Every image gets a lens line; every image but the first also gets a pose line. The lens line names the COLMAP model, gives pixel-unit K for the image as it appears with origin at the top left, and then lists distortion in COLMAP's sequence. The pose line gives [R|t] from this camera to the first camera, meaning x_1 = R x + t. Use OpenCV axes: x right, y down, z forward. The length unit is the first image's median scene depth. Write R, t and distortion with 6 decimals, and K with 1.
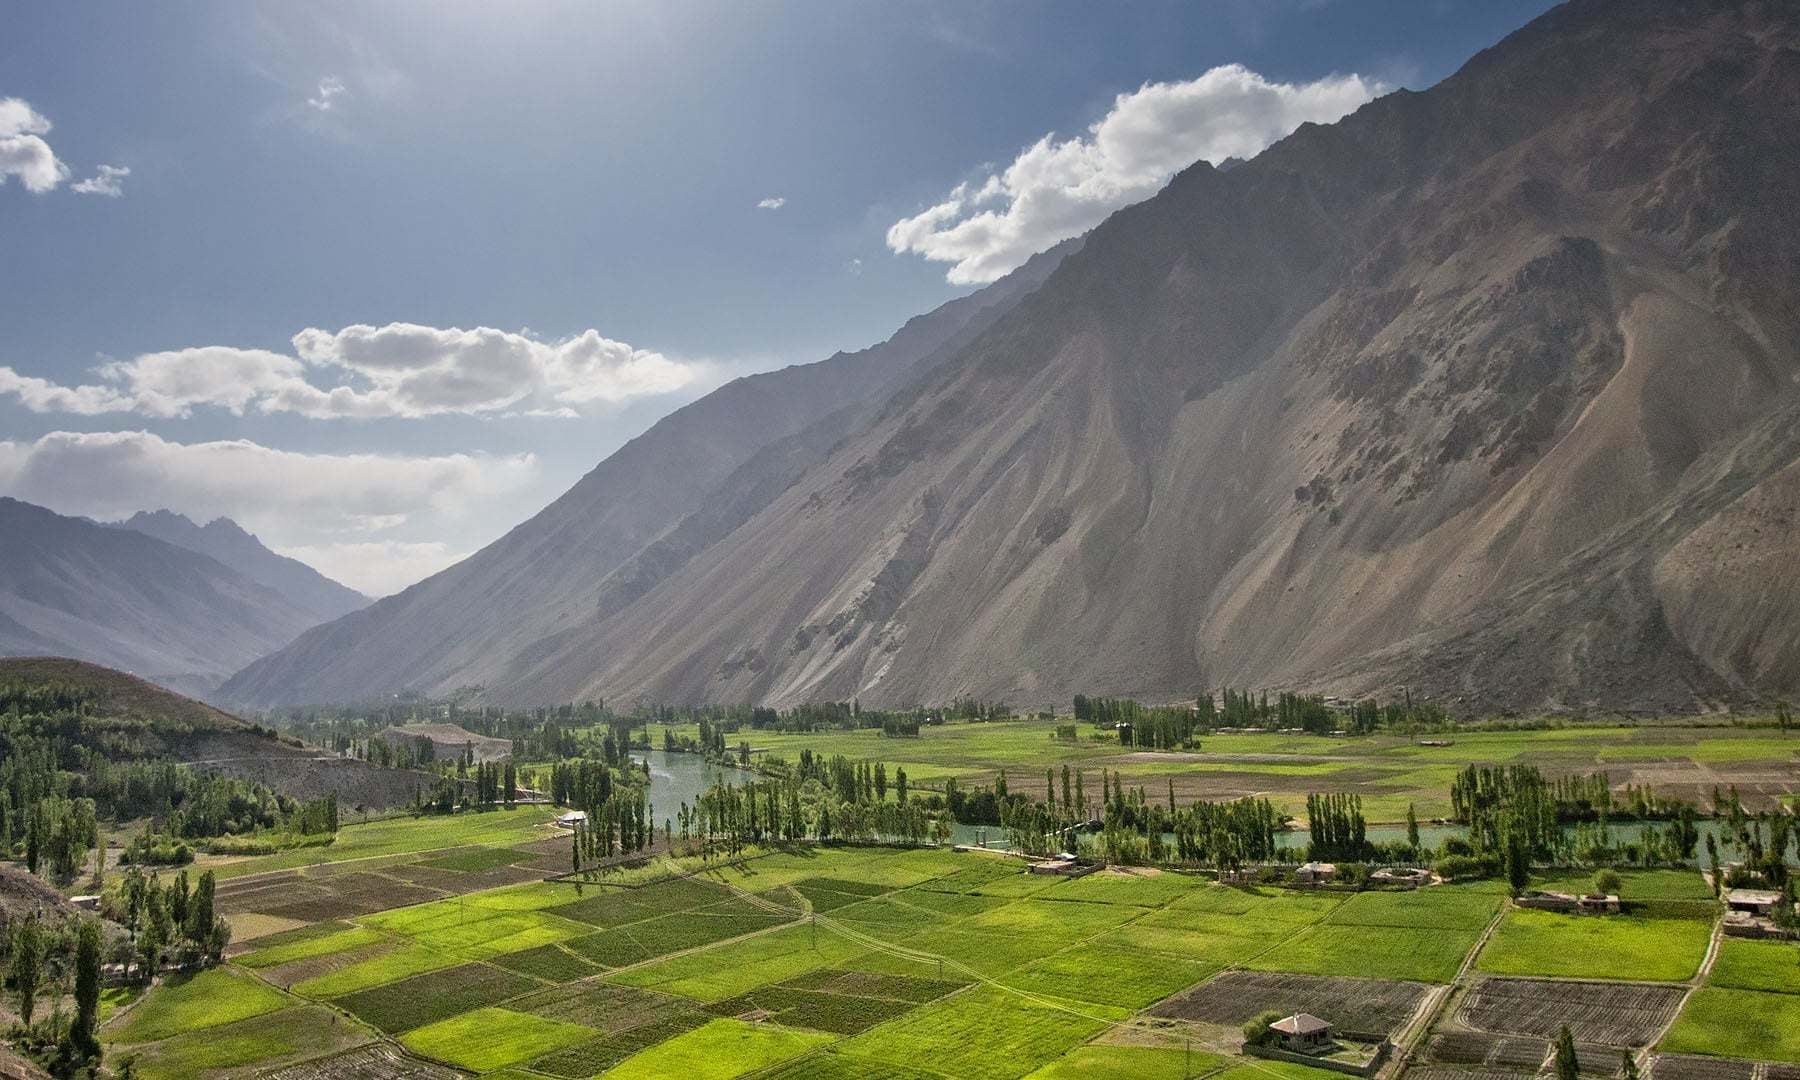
lens RADIAL K [[1291.2, 0, 900.0], [0, 1291.2, 540.0], [0, 0, 1]] dist [-0.002668, -0.000915]
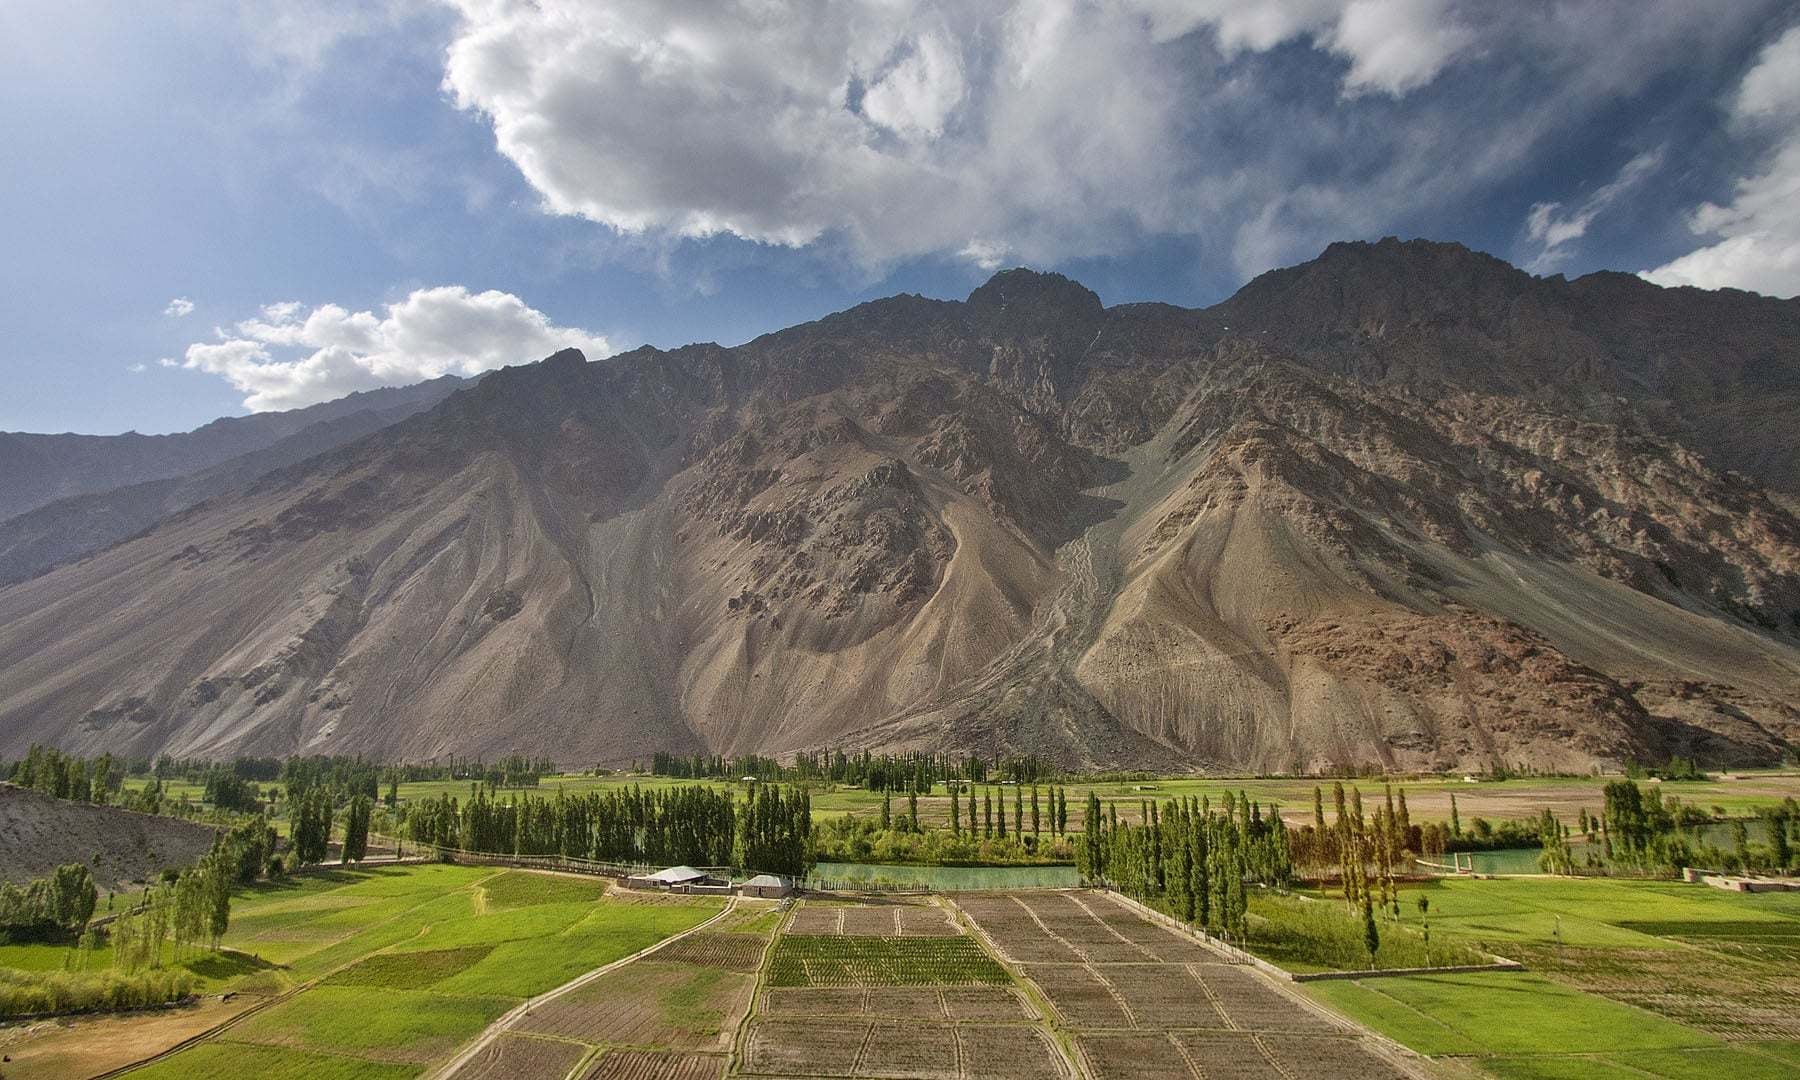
lens RADIAL K [[953.3, 0, 900.0], [0, 953.3, 540.0], [0, 0, 1]] dist [0.000068, 0.000286]
pose [[0.776970, 0.174469, 0.604879, -0.123878], [-0.096090, 0.982438, -0.159943, 0.032769], [-0.622161, 0.066148, 0.780090, 0.151244]]
